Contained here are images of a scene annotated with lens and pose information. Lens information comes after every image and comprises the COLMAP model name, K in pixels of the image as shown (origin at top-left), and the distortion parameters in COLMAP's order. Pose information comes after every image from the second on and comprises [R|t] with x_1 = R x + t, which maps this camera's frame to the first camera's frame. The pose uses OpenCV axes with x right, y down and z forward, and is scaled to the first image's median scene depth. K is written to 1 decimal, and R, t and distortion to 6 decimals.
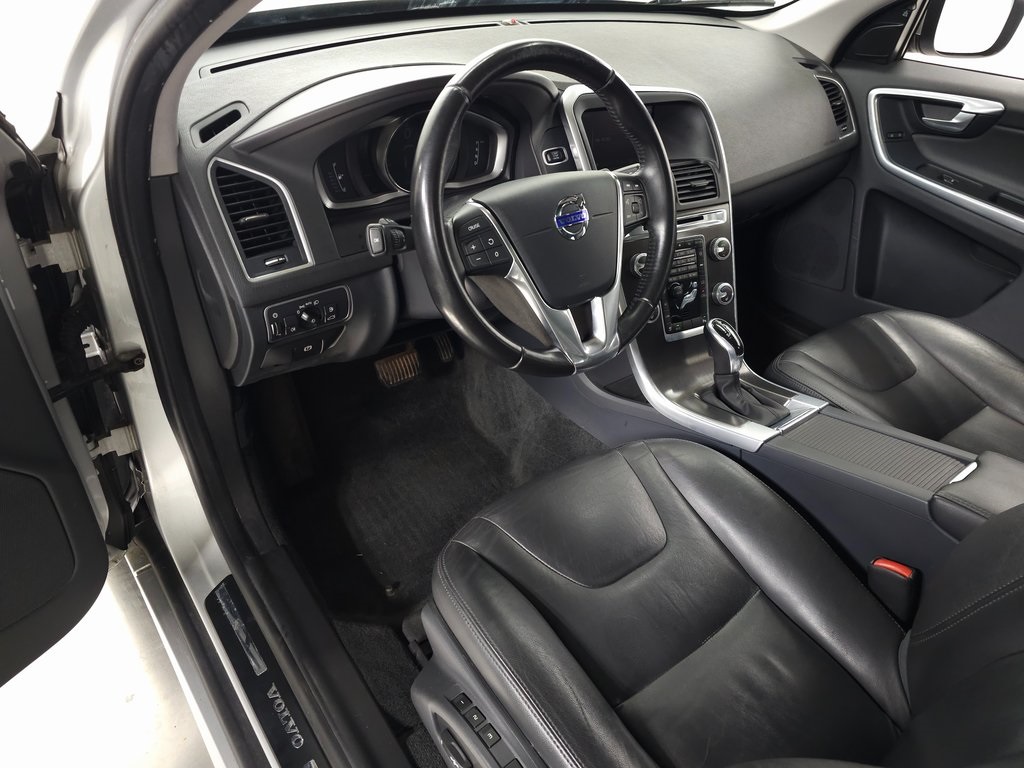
lens RADIAL K [[691.8, 0, 508.4], [0, 691.8, 366.0], [0, 0, 1]] dist [0.056933, -0.064263]
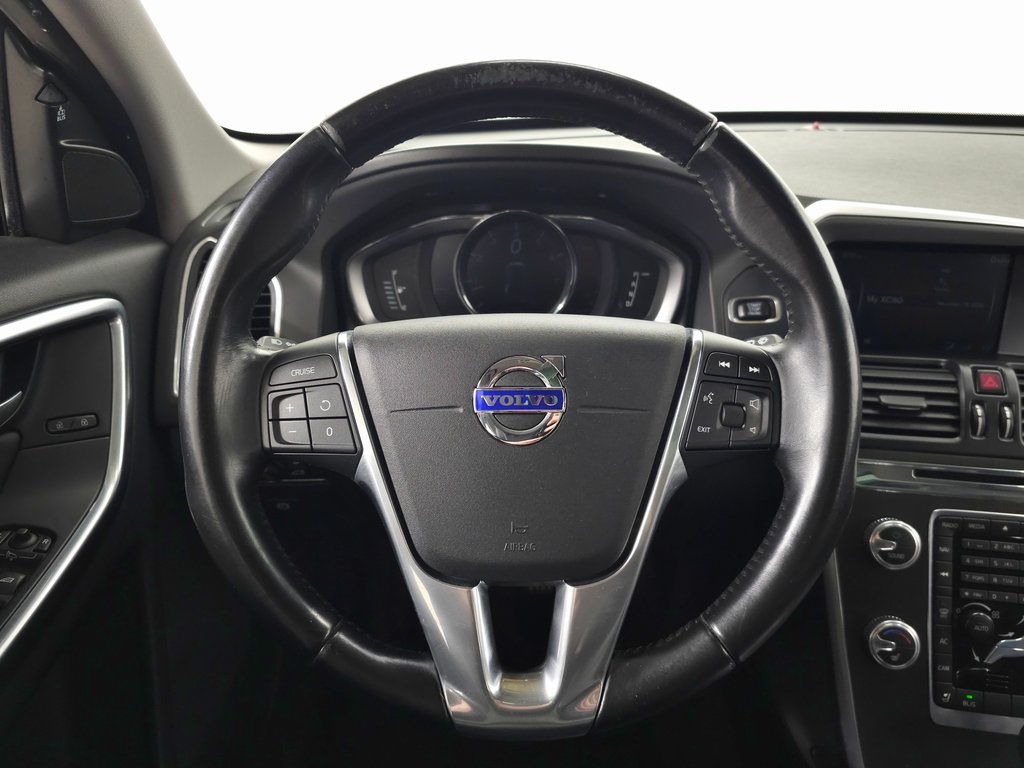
lens RADIAL K [[691.8, 0, 514.2], [0, 691.8, 373.4], [0, 0, 1]] dist [0.056933, -0.064263]
pose [[0.791469, 0.183364, -0.583056, 0.235355], [-0.304504, 0.945418, -0.116025, -0.114663], [0.529957, 0.269373, 0.804104, 0.408150]]
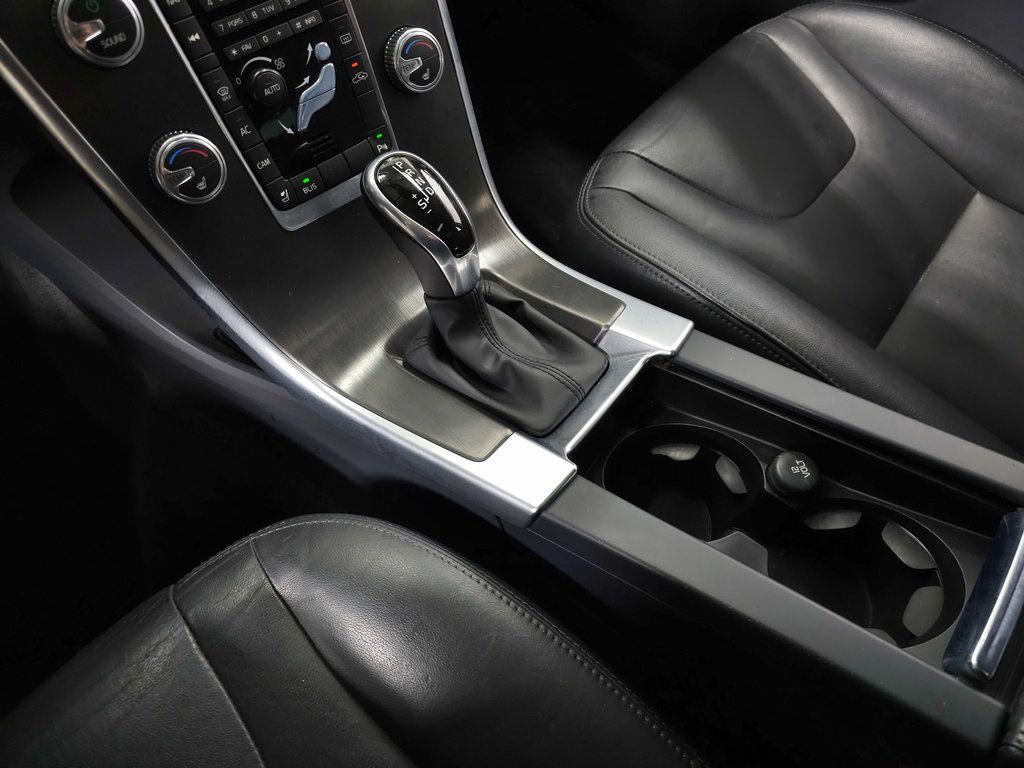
lens RADIAL K [[691.8, 0, 508.3], [0, 691.8, 384.8], [0, 0, 1]] dist [0.056933, -0.064263]
pose [[0.969631, -0.221499, 0.103705, 0.285512], [0.161130, 0.897534, 0.410451, -0.095555], [-0.183993, -0.381276, 0.905966, 0.594809]]
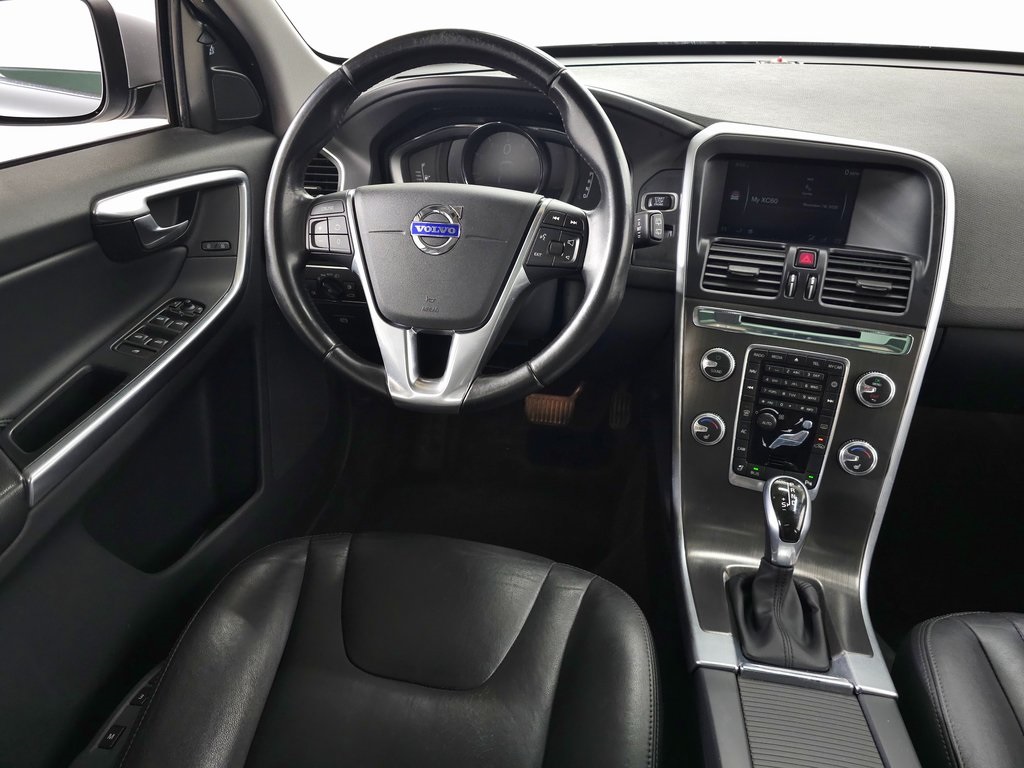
lens RADIAL K [[691.8, 0, 508.5], [0, 691.8, 380.5], [0, 0, 1]] dist [0.056933, -0.064263]
pose [[0.656179, 0.324259, -0.681385, 0.523488], [-0.390819, 0.918463, 0.060718, -0.084479], [0.645516, 0.226456, 0.729402, 0.315745]]
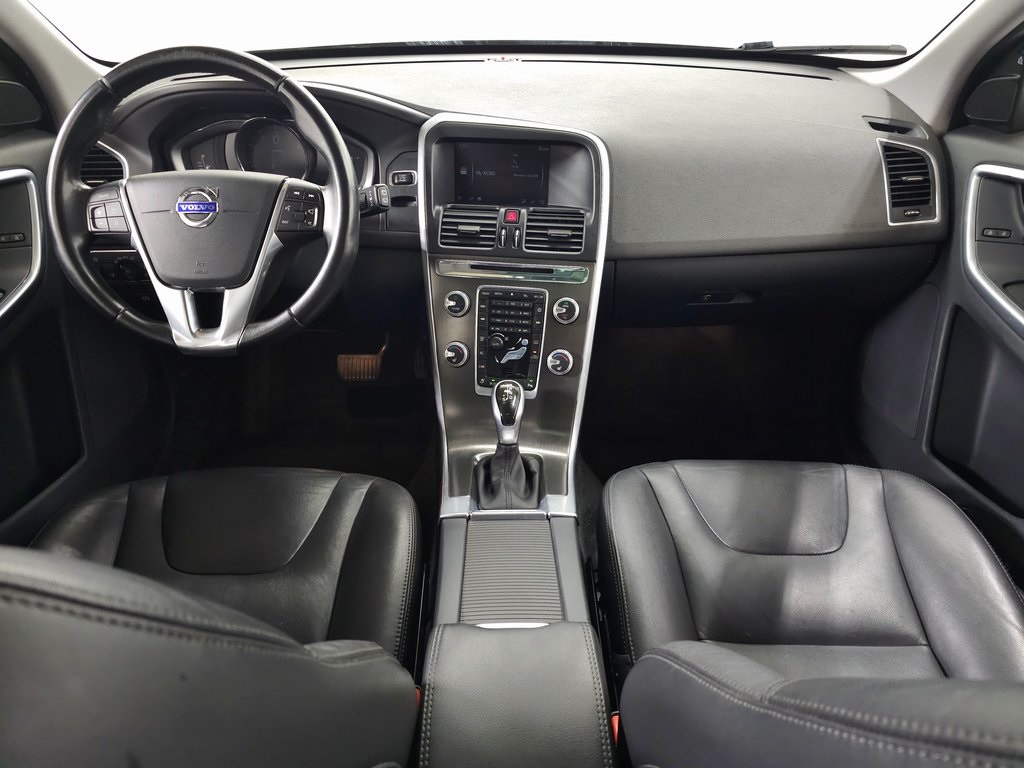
lens RADIAL K [[691.8, 0, 511.3], [0, 691.8, 388.1], [0, 0, 1]] dist [0.056933, -0.064263]
pose [[0.801492, 0.264497, -0.536332, 0.744487], [-0.299167, 0.953915, 0.023358, -0.076691], [0.517793, 0.141732, 0.843684, 0.253819]]
